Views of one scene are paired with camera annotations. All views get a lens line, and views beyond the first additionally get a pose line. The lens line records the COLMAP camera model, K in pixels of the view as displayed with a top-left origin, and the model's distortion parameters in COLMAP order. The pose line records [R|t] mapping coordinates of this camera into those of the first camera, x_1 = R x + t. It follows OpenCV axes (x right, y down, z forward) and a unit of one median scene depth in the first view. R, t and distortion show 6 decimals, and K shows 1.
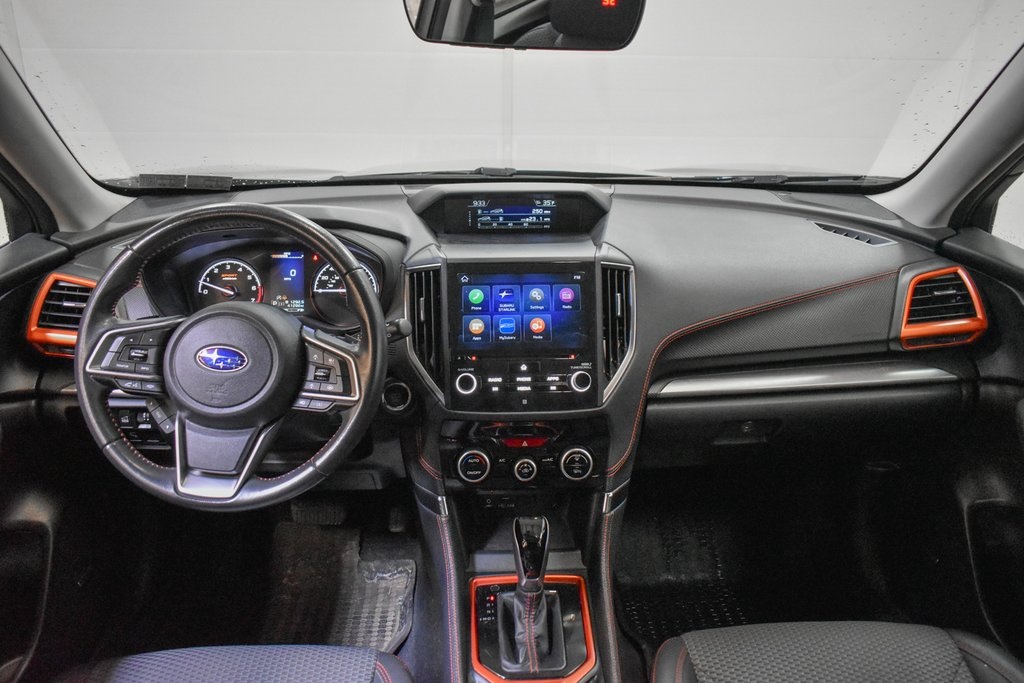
lens RADIAL K [[788.7, 0, 511.0], [0, 788.7, 341.5], [0, 0, 1]] dist [-0.018940, 0.013288]
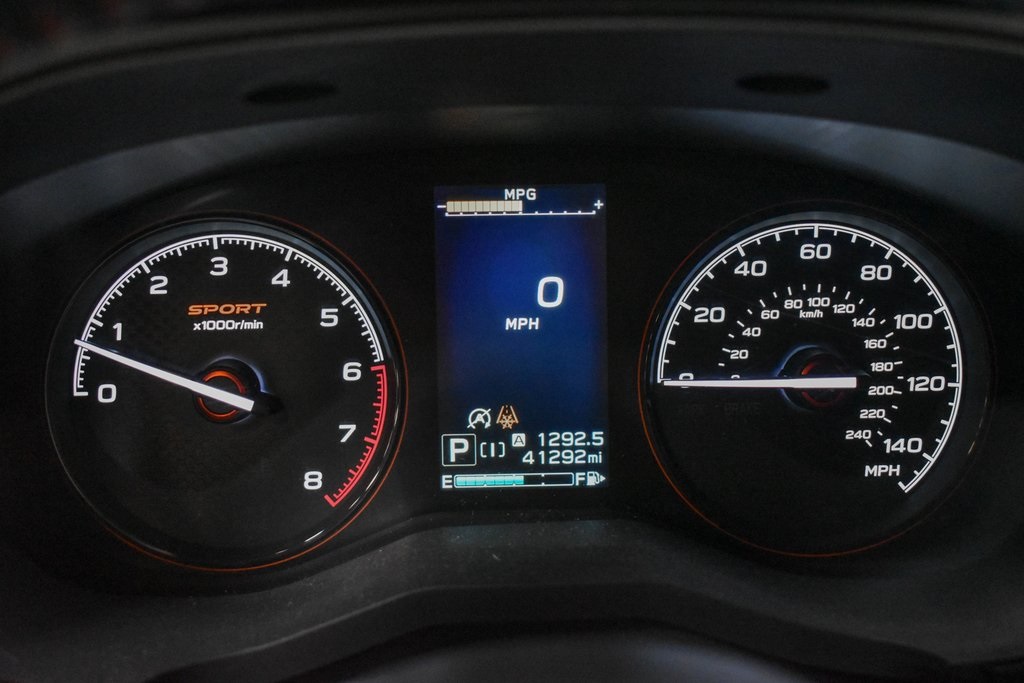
lens RADIAL K [[1136.5, 0, 502.5], [0, 1136.5, 340.8], [0, 0, 1]] dist [-0.013207, 0.000000]
pose [[0.999921, -0.010667, -0.006609, -0.308658], [0.010851, 0.999536, 0.028458, -0.089435], [0.006303, -0.028527, 0.999573, 0.770536]]
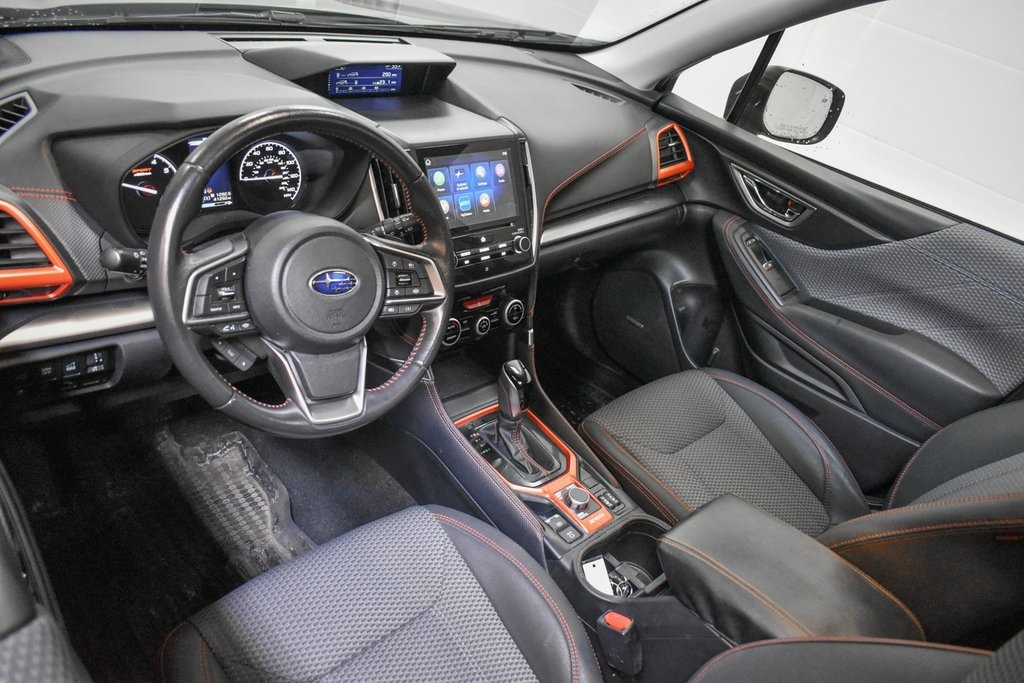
lens RADIAL K [[788.7, 0, 506.3], [0, 788.7, 335.7], [0, 0, 1]] dist [-0.018940, 0.013288]
pose [[0.737459, -0.213314, 0.640821, -0.688148], [0.033274, 0.959136, 0.280982, -0.146070], [-0.674572, -0.185890, 0.714422, 0.131517]]
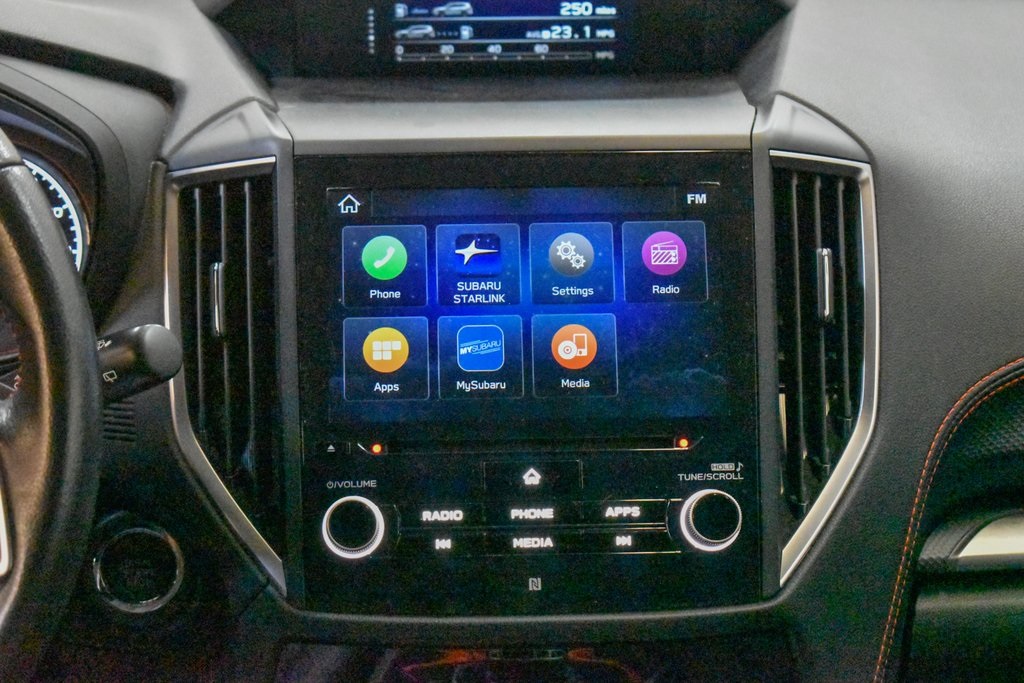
lens RADIAL K [[2257.9, 0, 502.9], [0, 2257.9, 342.7], [0, 0, 1]] dist [-0.006845, 0.000000]
pose [[0.999983, -0.002181, -0.005396, 0.009046], [0.001967, 0.999222, -0.039377, 0.013743], [0.005478, 0.039366, 0.999210, 0.074054]]
